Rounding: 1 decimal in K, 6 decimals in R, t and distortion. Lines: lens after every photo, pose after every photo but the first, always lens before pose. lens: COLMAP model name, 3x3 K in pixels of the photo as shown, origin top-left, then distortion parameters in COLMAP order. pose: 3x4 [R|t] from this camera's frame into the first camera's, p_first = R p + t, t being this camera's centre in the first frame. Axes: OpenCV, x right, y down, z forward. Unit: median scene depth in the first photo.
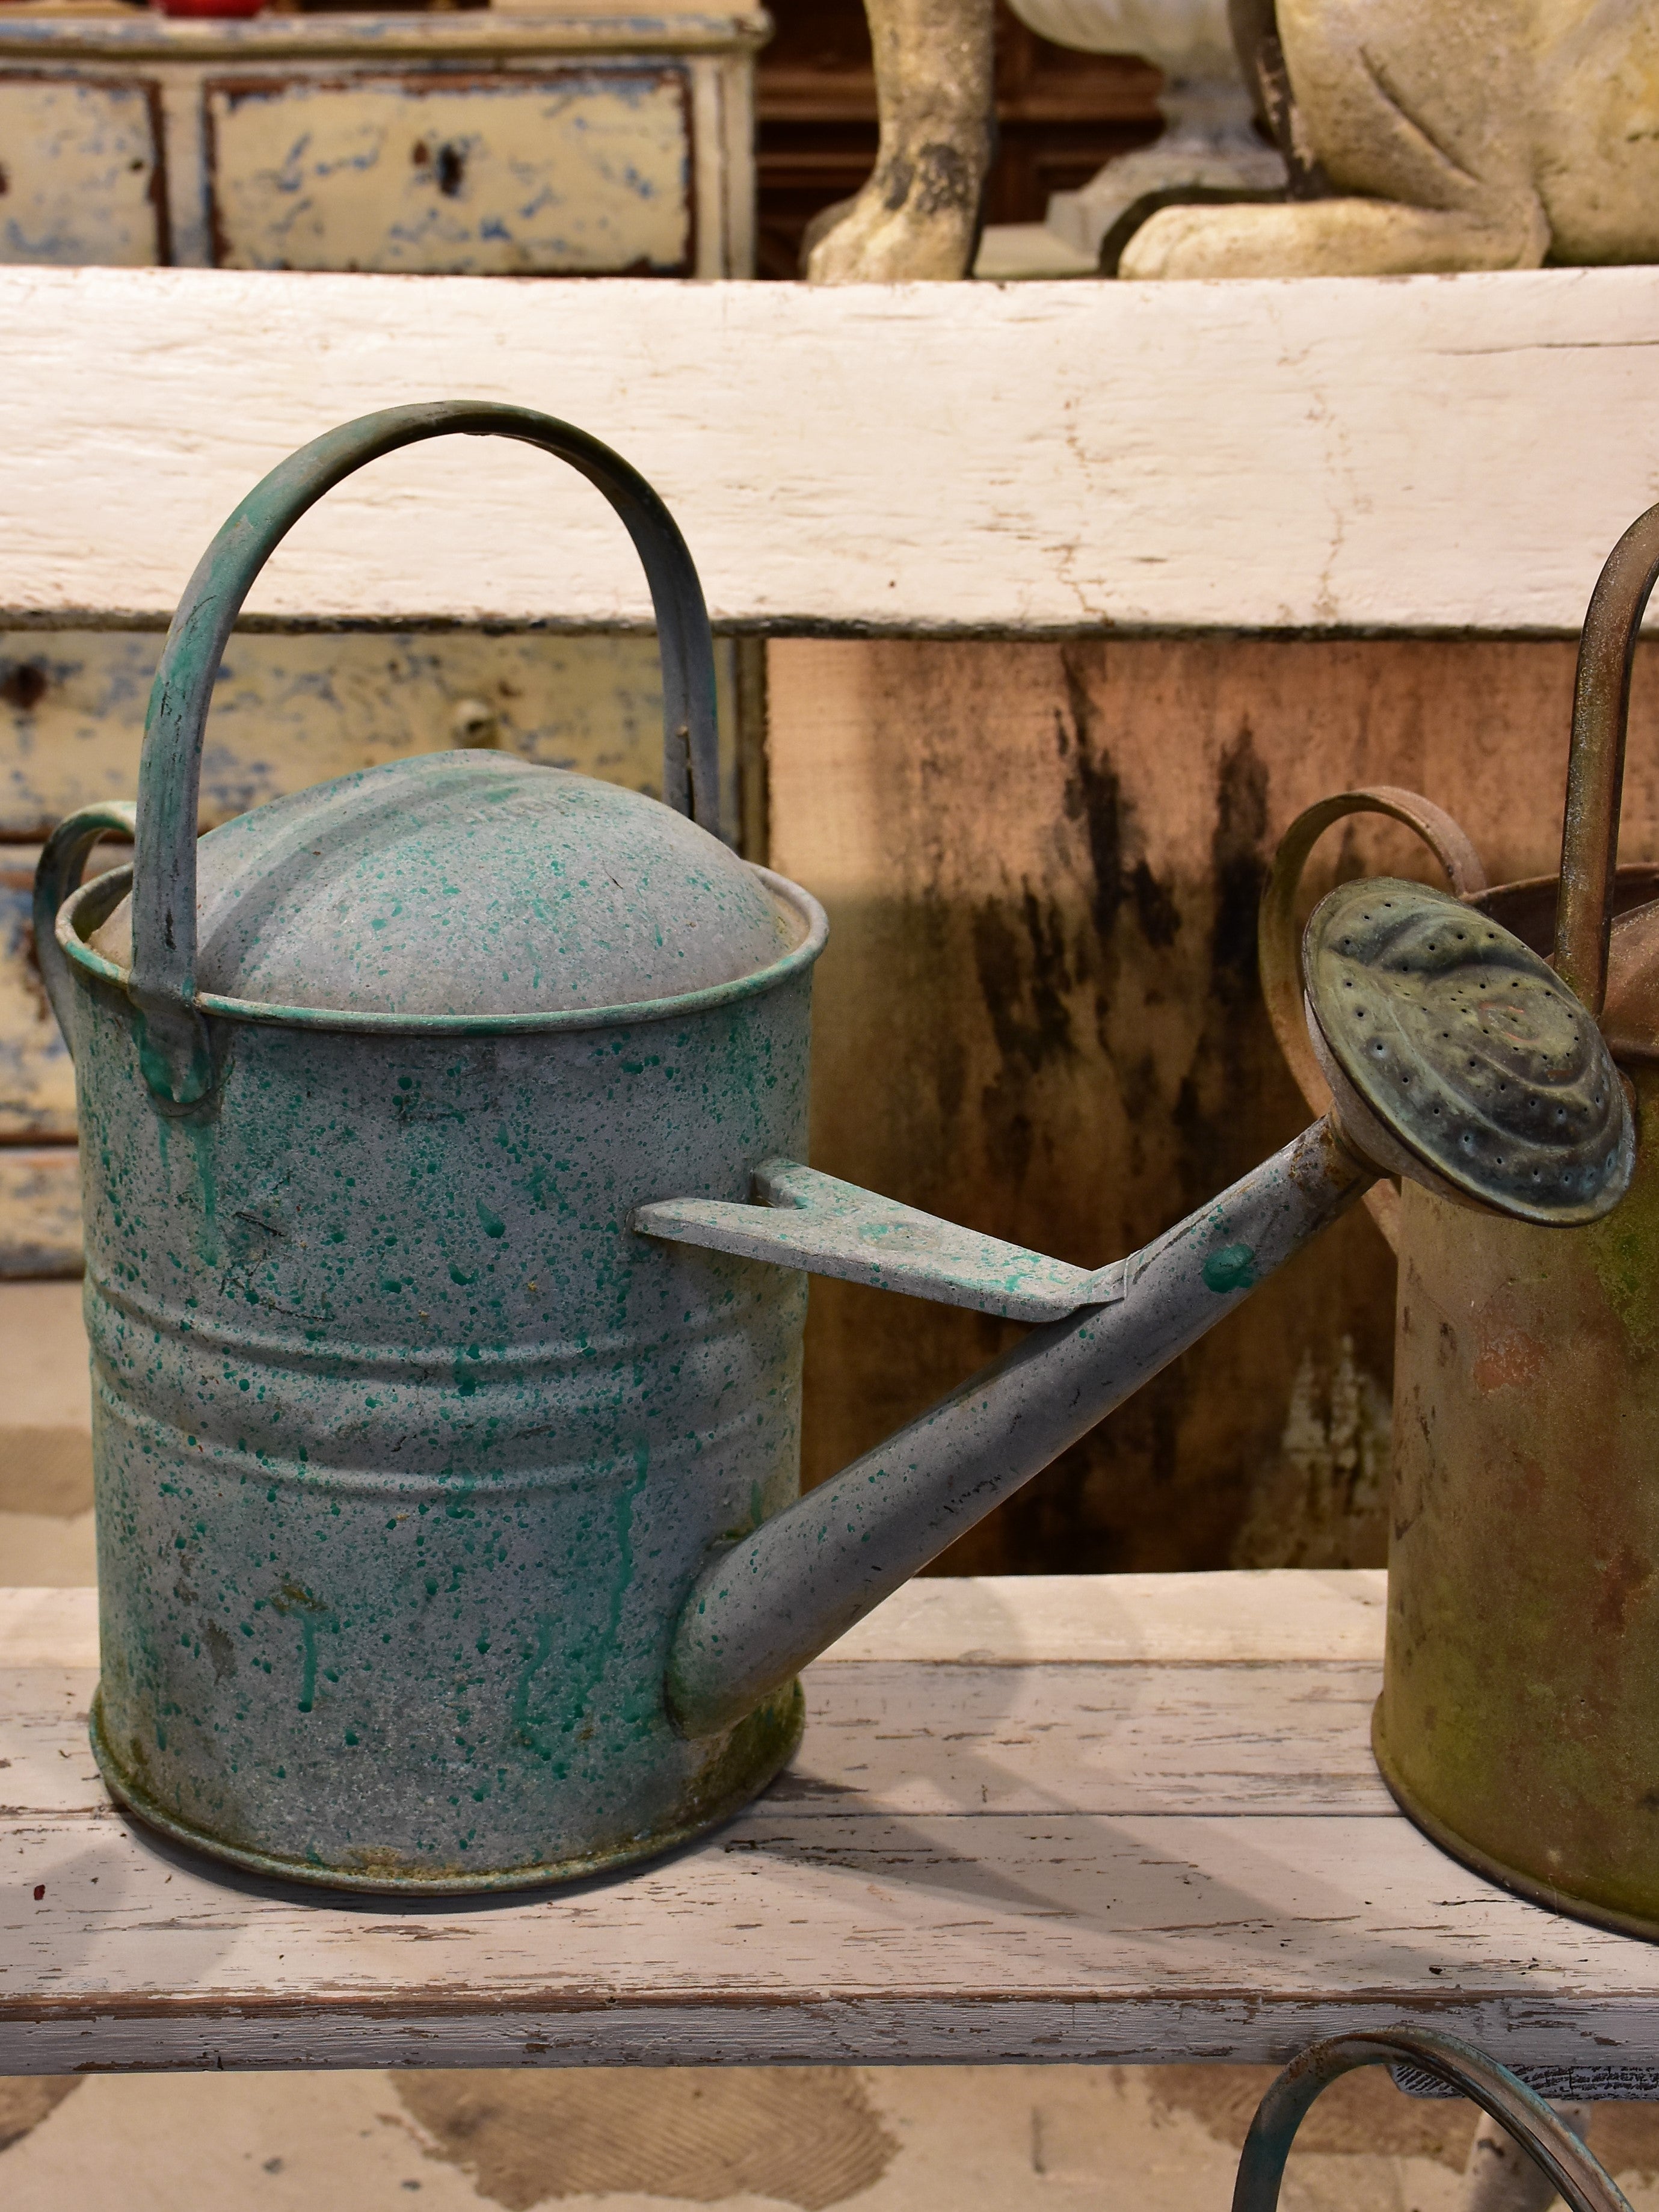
lens RADIAL K [[3472.0, 0, 815.3], [0, 3472.0, 1038.1], [0, 0, 1]] dist [0.114301, 0.000000]
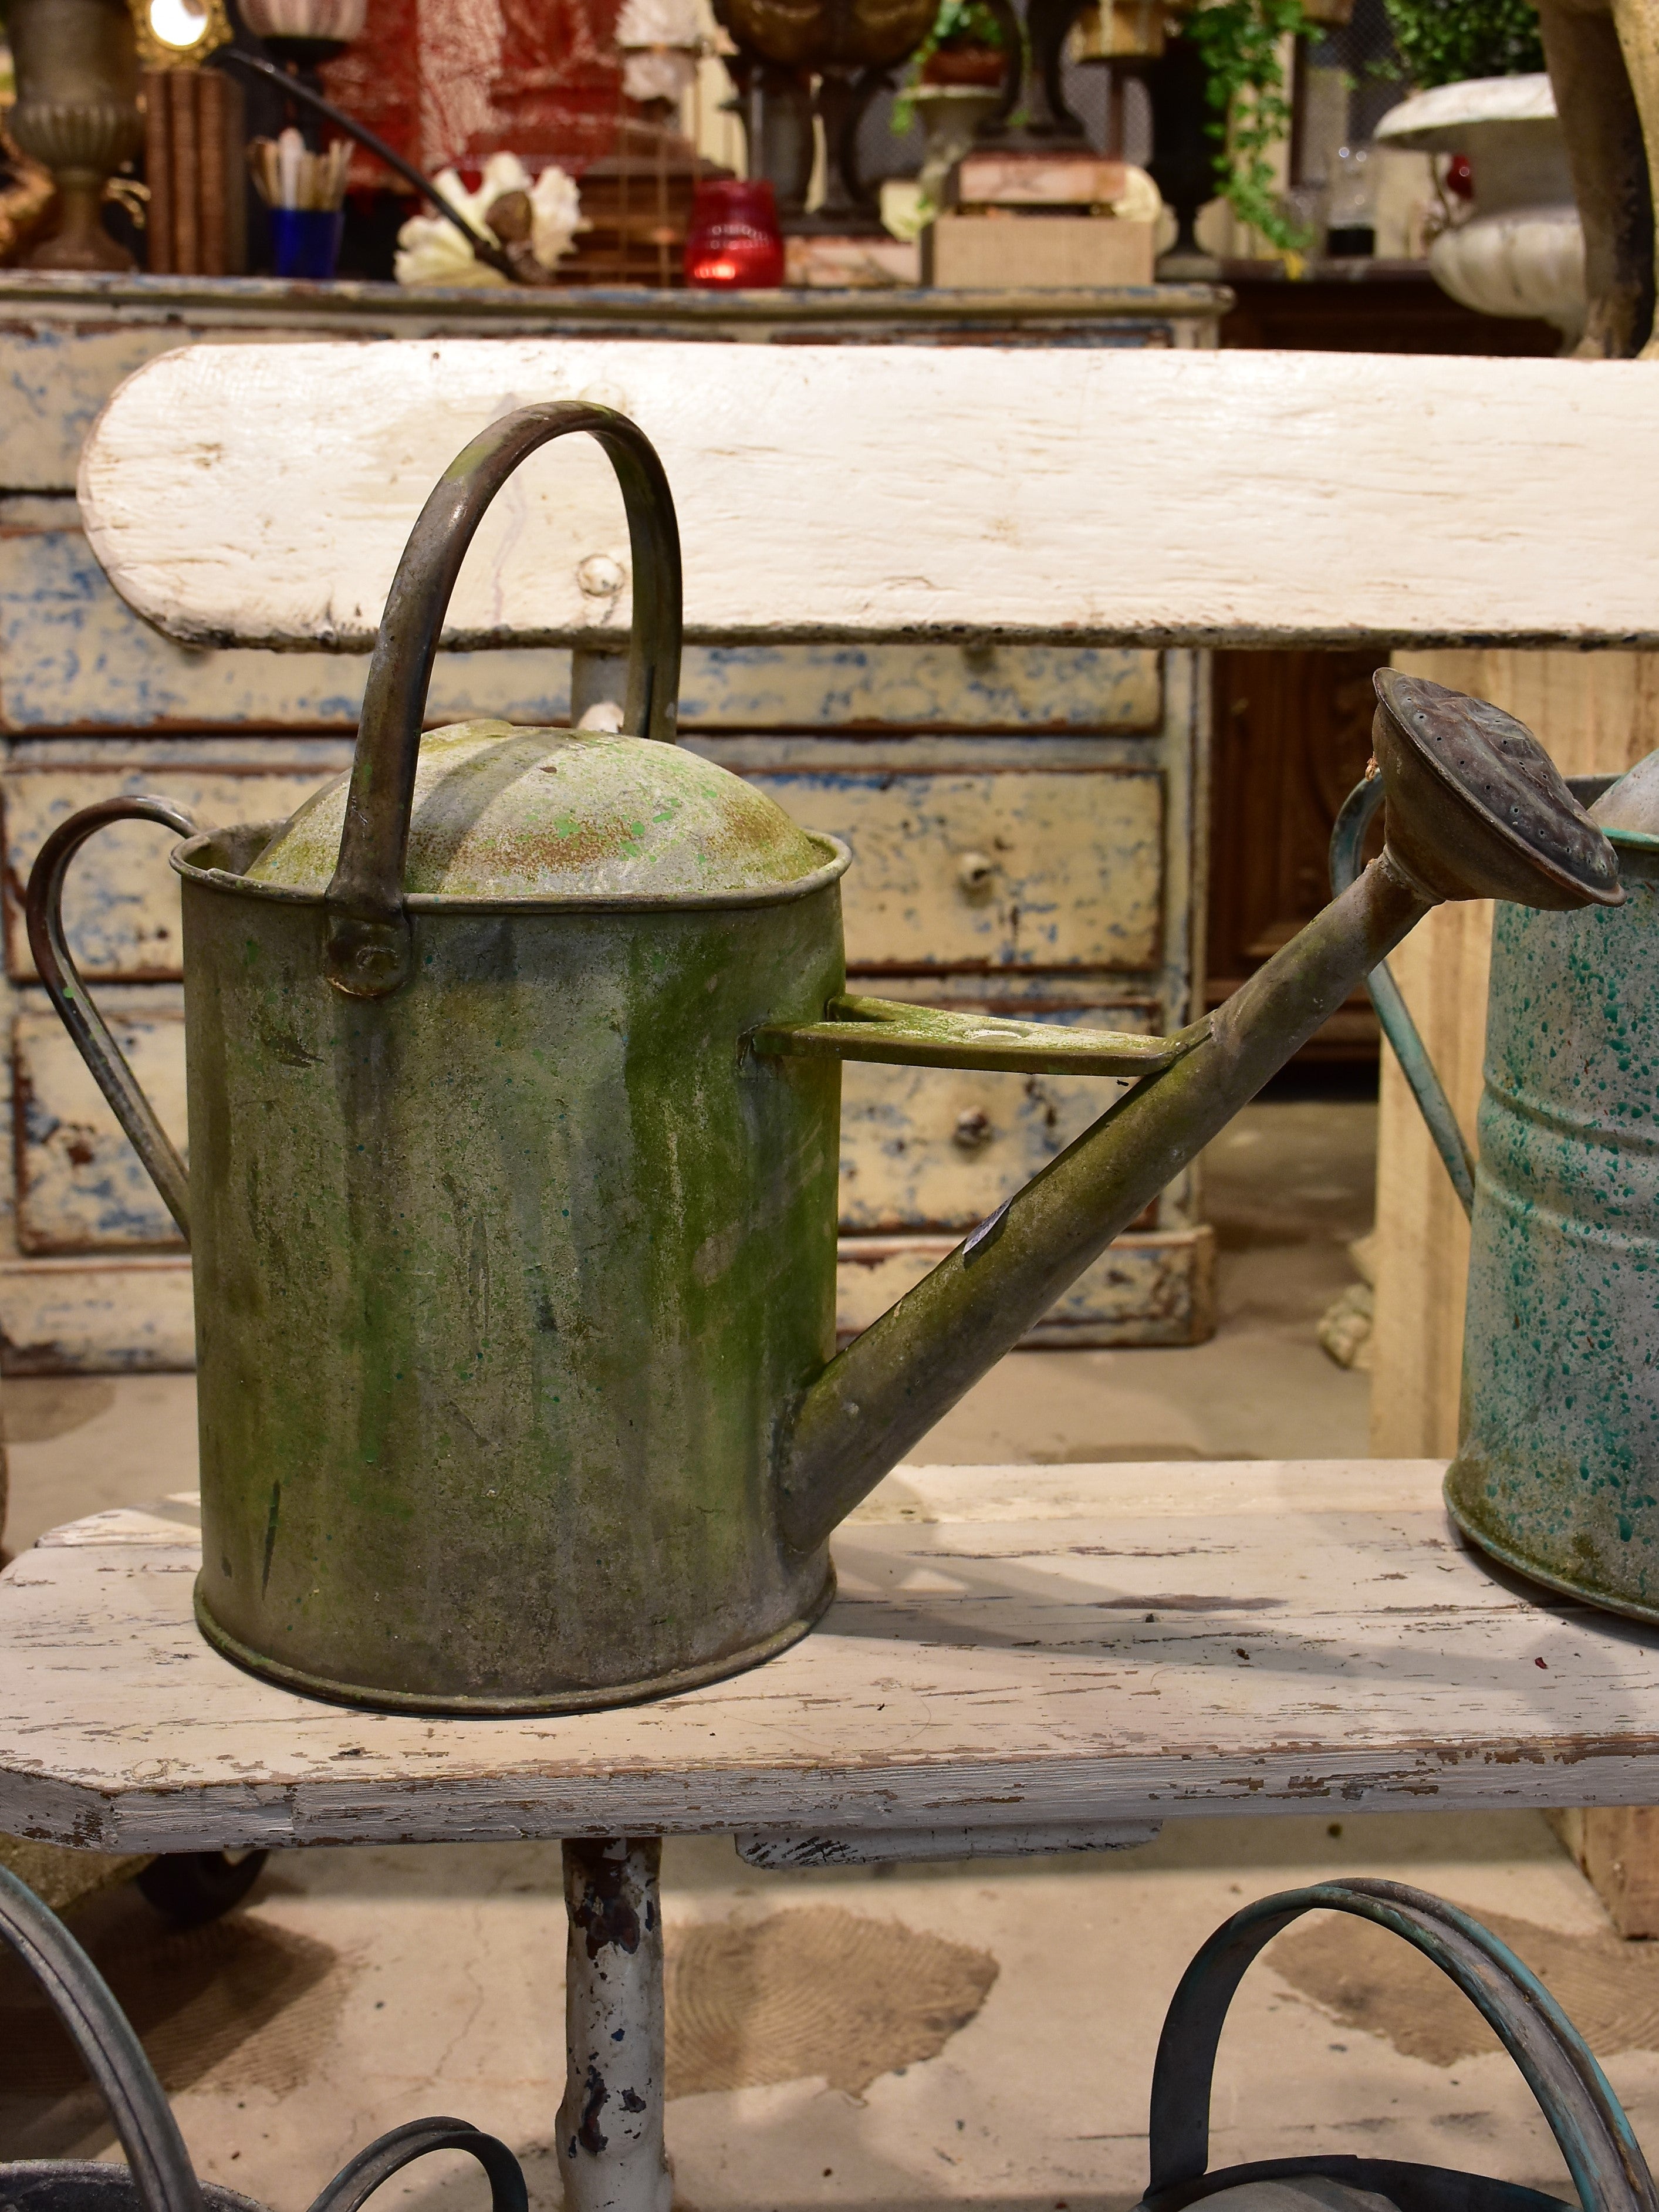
lens RADIAL K [[2927.8, 0, 834.8], [0, 2927.8, 1051.5], [0, 0, 1]] dist [0.054859, 0.000000]
pose [[0.997203, -0.007093, 0.074406, -0.422870], [0.013261, 0.996483, -0.082737, 0.099024], [-0.073558, 0.083492, 0.993790, 0.042683]]
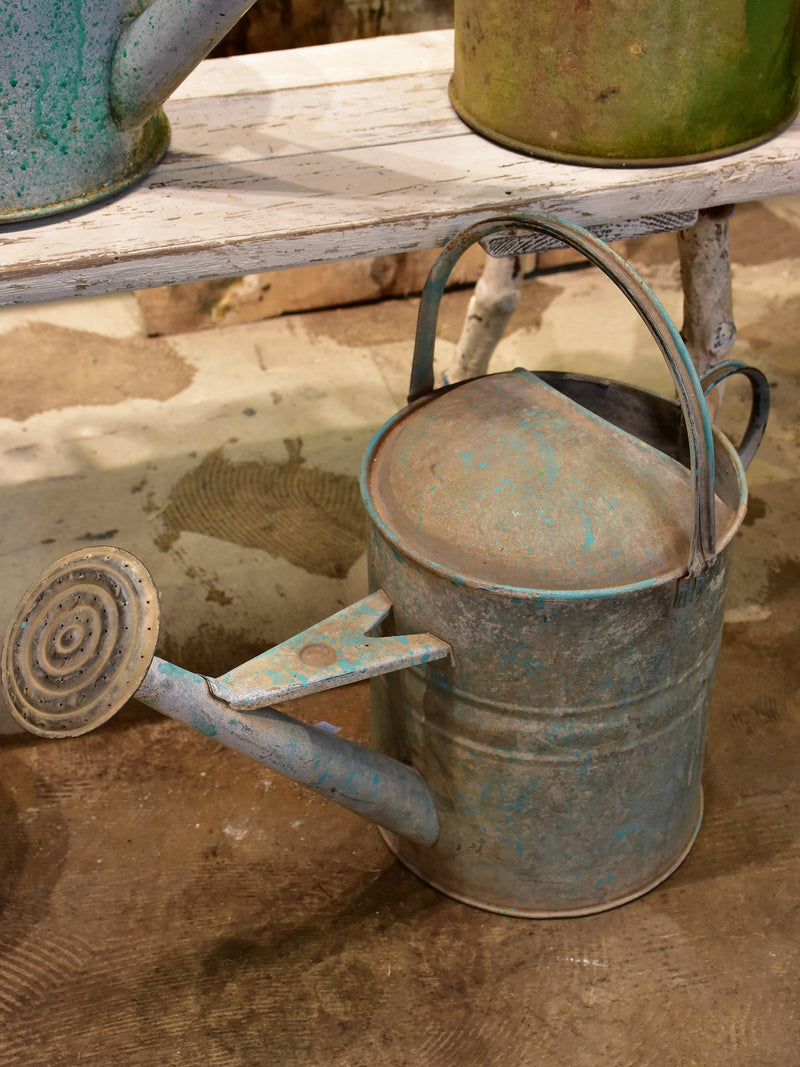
lens RADIAL K [[1599.2, 0, 398.9], [0, 1599.2, 537.4], [0, 0, 1]] dist [0.138708, 0.000000]
pose [[0.965639, -0.164435, 0.201252, -0.087458], [0.081116, 0.926395, 0.367712, 0.075229], [-0.246903, -0.338752, 0.907902, 0.058151]]
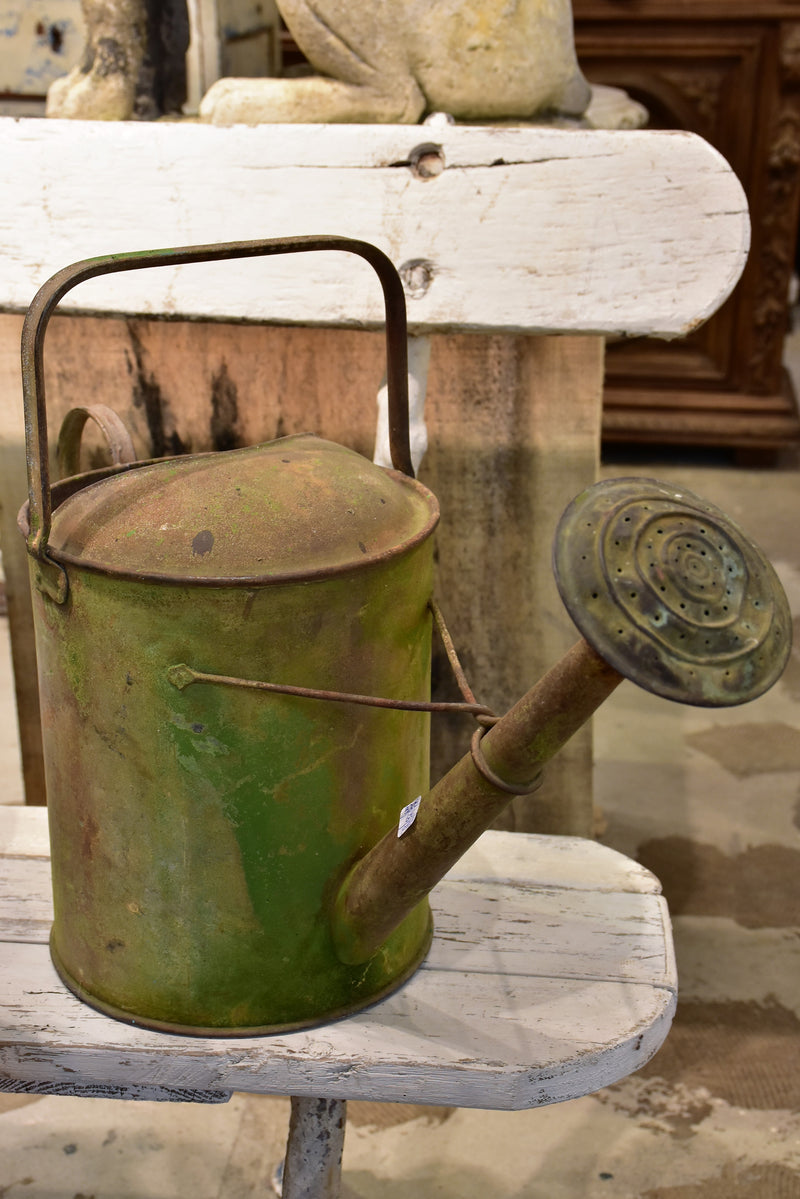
lens RADIAL K [[1775.9, 0, 421.5], [0, 1775.9, 603.2], [0, 0, 1]] dist [0.175817, 0.000000]
pose [[0.993637, 0.051479, -0.100181, 0.383890], [-0.044968, 0.996793, 0.066199, -0.032493], [0.103268, -0.061273, 0.992765, 0.044772]]
